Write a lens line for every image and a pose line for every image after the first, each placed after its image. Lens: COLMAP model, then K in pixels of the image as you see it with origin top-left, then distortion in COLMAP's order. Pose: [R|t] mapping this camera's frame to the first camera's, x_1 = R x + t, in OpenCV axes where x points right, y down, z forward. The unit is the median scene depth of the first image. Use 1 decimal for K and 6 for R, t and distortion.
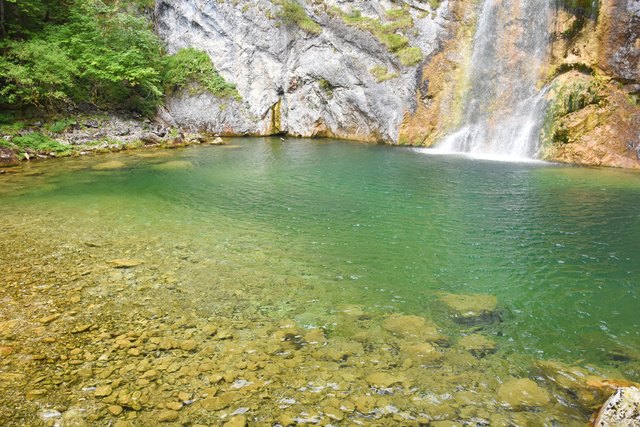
lens RADIAL K [[505.2, 0, 318.2], [0, 505.2, 216.6], [0, 0, 1]] dist [-0.160770, 0.136413]
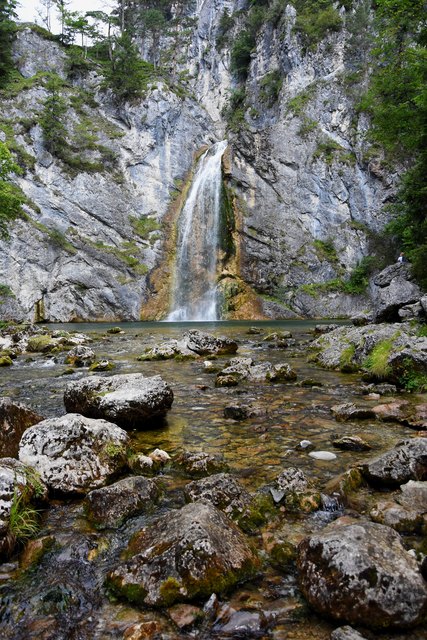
lens RADIAL K [[505.2, 0, 213.5], [0, 505.2, 320.0], [0, 0, 1]] dist [-0.160770, 0.136413]
pose [[0.714159, -0.025272, 0.699527, -0.782493], [0.188089, 0.969523, -0.156997, 0.152498], [-0.674239, 0.243694, 0.697147, -0.312899]]
